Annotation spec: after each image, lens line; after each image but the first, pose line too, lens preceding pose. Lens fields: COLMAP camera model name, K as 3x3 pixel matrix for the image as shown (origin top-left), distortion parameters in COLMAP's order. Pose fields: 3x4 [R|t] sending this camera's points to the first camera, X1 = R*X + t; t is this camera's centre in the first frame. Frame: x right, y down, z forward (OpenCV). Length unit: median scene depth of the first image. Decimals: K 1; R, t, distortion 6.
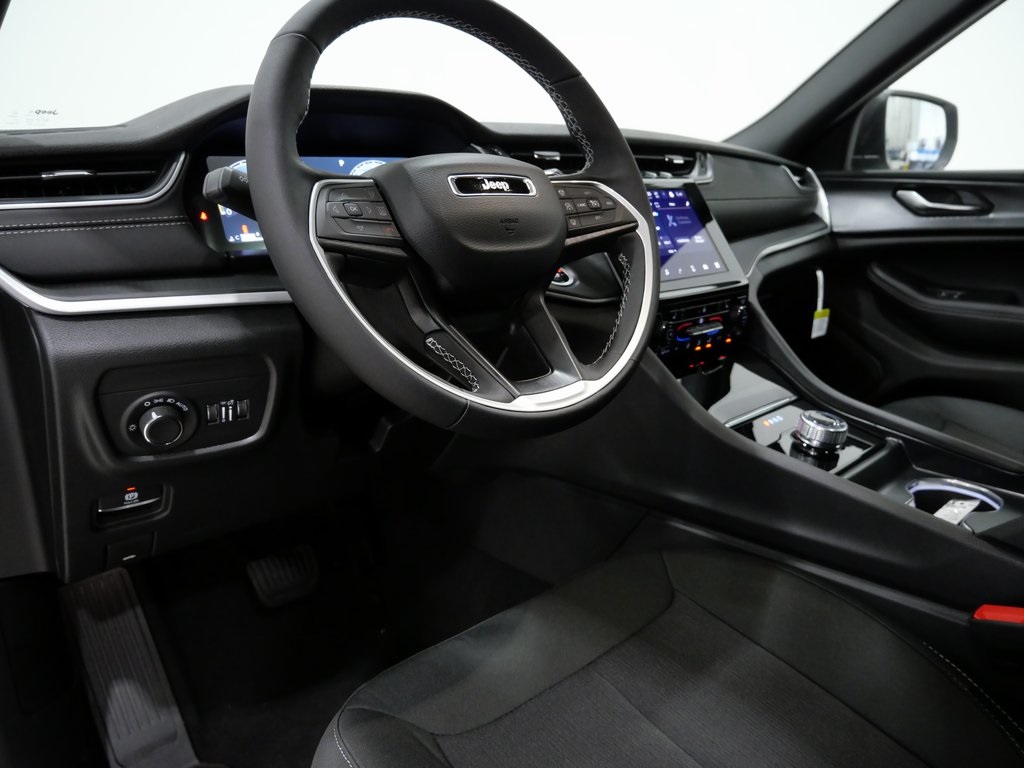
lens RADIAL K [[758.9, 0, 510.1], [0, 758.9, 387.0], [0, 0, 1]] dist [-0.017603, -0.006331]
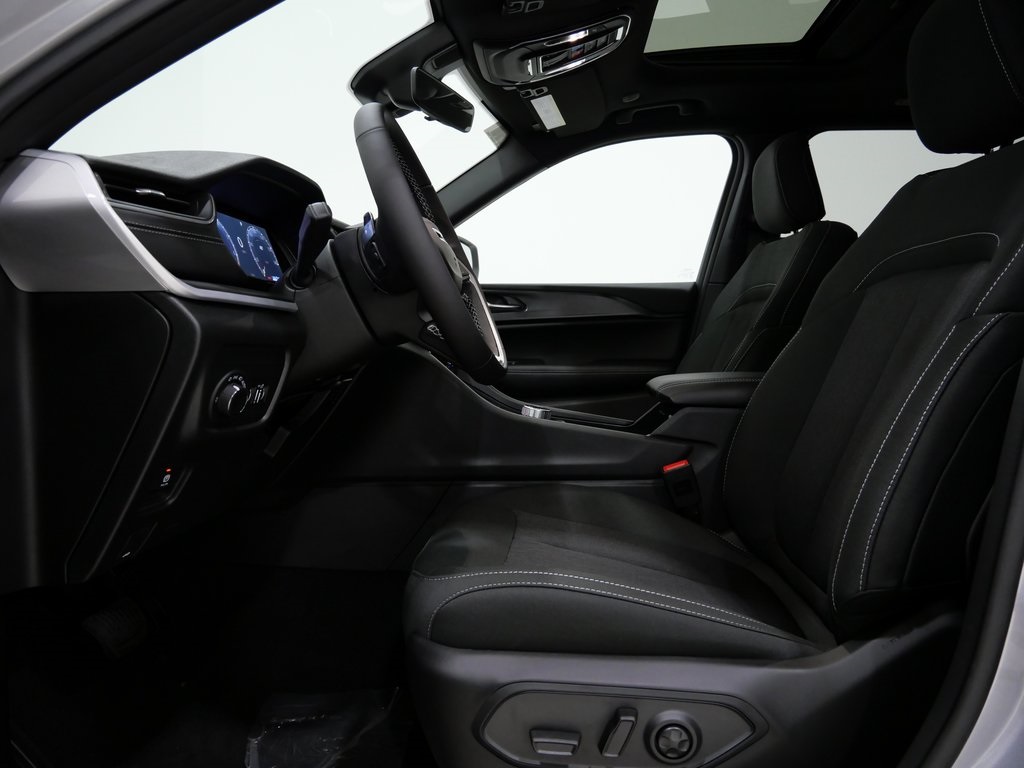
lens RADIAL K [[758.9, 0, 517.4], [0, 758.9, 385.1], [0, 0, 1]] dist [-0.017603, -0.006331]
pose [[0.714852, -0.034476, 0.698426, -0.747244], [0.178927, 0.974552, -0.135029, 0.208305], [-0.675997, 0.221493, 0.702829, -0.130522]]
